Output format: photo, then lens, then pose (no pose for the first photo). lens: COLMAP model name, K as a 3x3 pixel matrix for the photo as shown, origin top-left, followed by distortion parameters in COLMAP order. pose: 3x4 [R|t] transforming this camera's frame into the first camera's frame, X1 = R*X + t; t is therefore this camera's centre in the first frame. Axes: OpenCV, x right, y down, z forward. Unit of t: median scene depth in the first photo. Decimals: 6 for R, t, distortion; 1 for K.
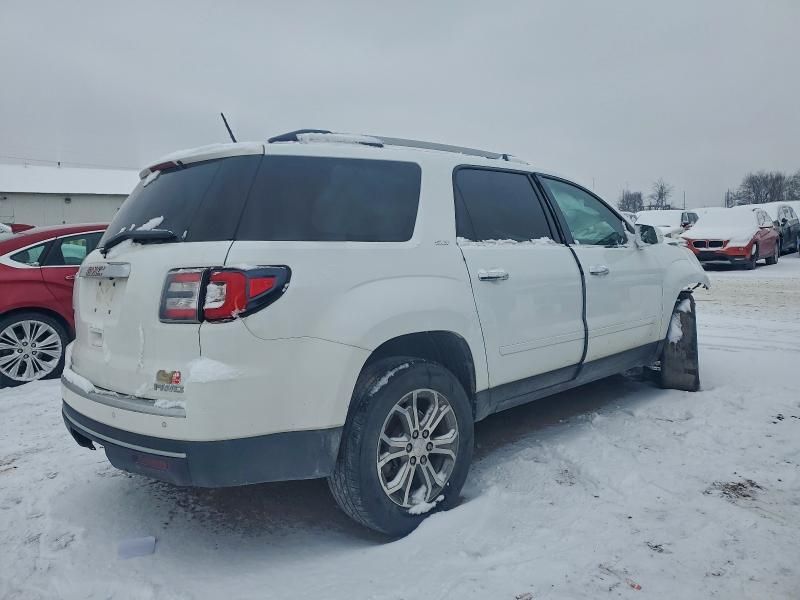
lens RADIAL K [[621.1, 0, 400.0], [0, 621.1, 300.0], [0, 0, 1]] dist [0.027204, -0.000271]
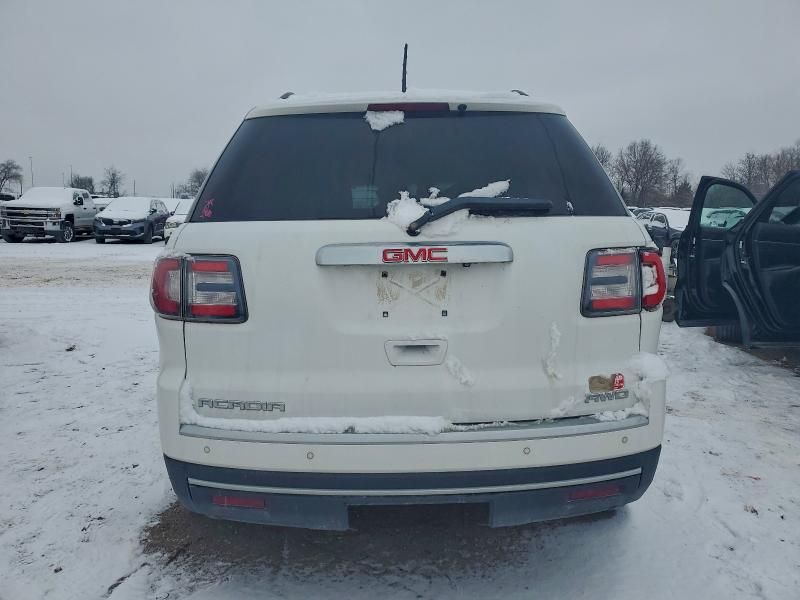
lens RADIAL K [[619.4, 0, 400.9], [0, 619.4, 315.5], [0, 0, 1]] dist [0.031734, 0.000680]
pose [[0.674022, -0.081068, 0.734249, -1.117610], [0.050089, 0.996688, 0.064063, -0.028496], [-0.737011, -0.006402, 0.675851, 0.640055]]
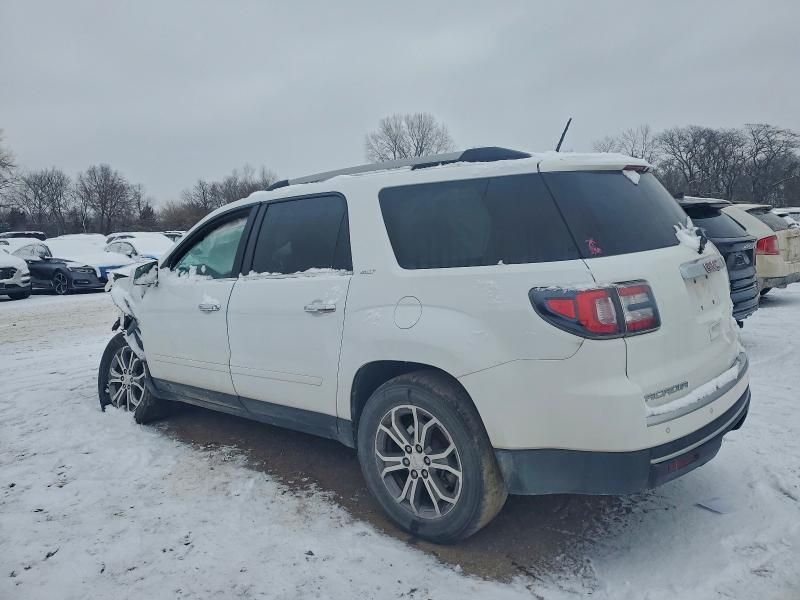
lens RADIAL K [[621.1, 0, 400.0], [0, 621.1, 300.0], [0, 0, 1]] dist [0.027204, -0.000271]
pose [[-0.085983, -0.080619, 0.993029, -1.673266], [0.159289, 0.982787, 0.093580, -0.193751], [-0.983481, 0.166225, -0.071661, 1.817410]]
